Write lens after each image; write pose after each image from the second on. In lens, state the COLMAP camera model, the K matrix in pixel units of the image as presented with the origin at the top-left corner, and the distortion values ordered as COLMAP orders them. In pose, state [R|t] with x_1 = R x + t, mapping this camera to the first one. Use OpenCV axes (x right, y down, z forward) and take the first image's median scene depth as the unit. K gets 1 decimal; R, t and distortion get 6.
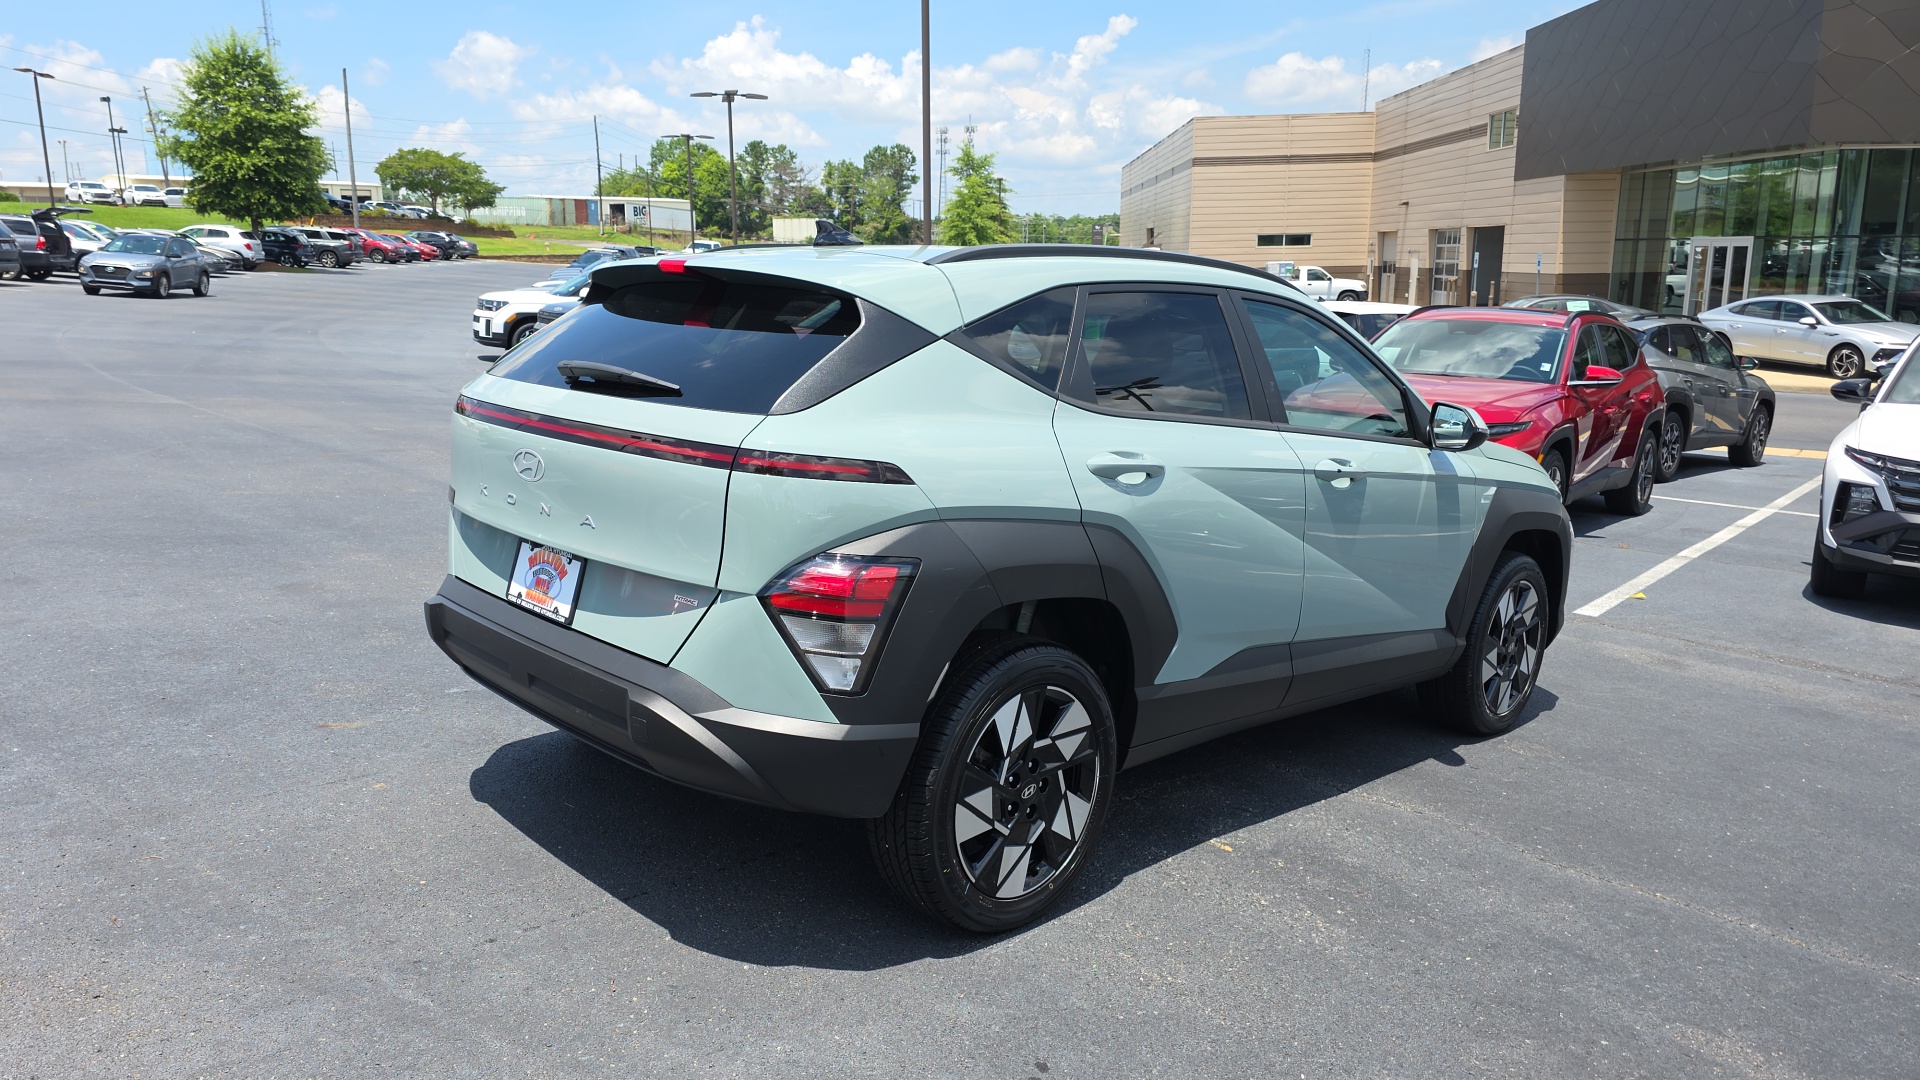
lens RADIAL K [[1325.9, 0, 981.2], [0, 1325.9, 539.1], [0, 0, 1]] dist [0.064154, -0.071621]
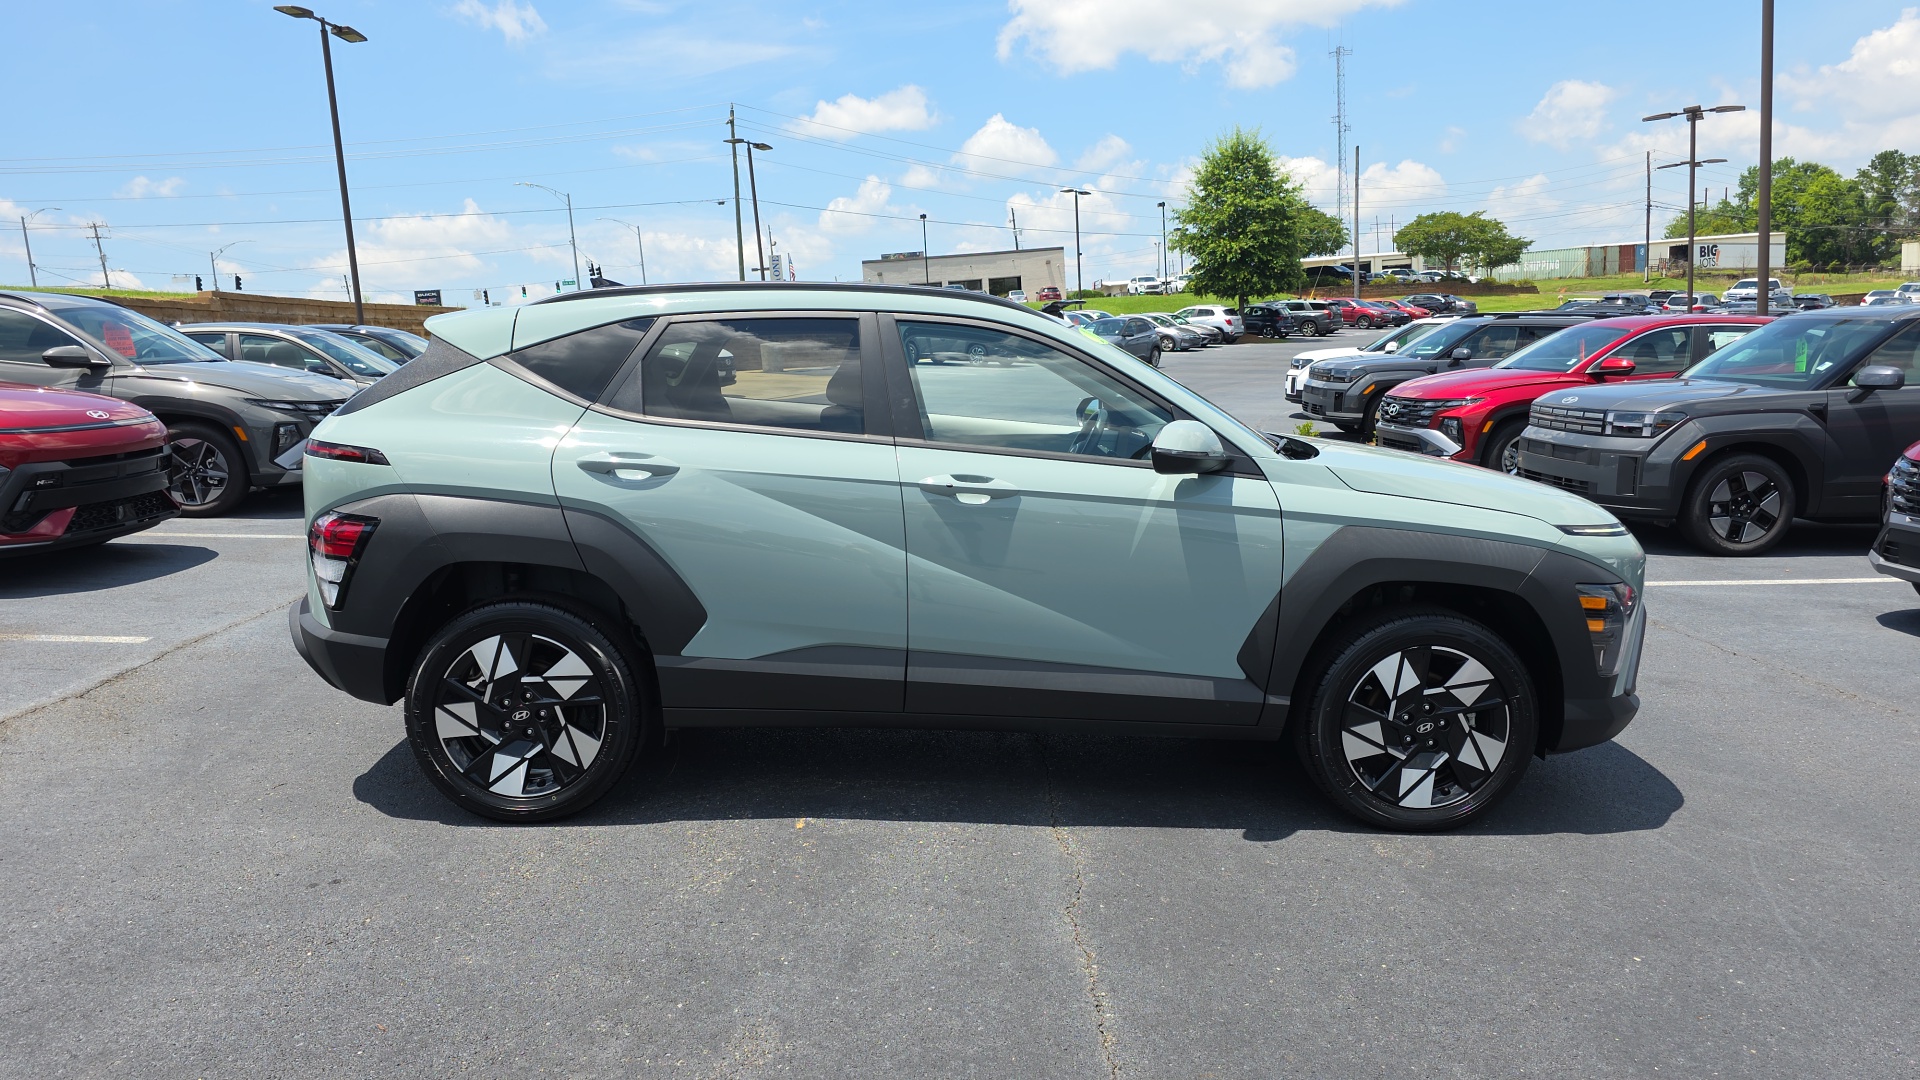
lens RADIAL K [[1392.7, 0, 960.3], [0, 1392.7, 602.6], [0, 0, 1]] dist [0.001199, -0.029005]
pose [[0.702298, 0.077675, -0.707633, 0.152553], [-0.082617, 0.996206, 0.027358, 0.001205], [0.707073, 0.039249, 0.706050, 0.040008]]
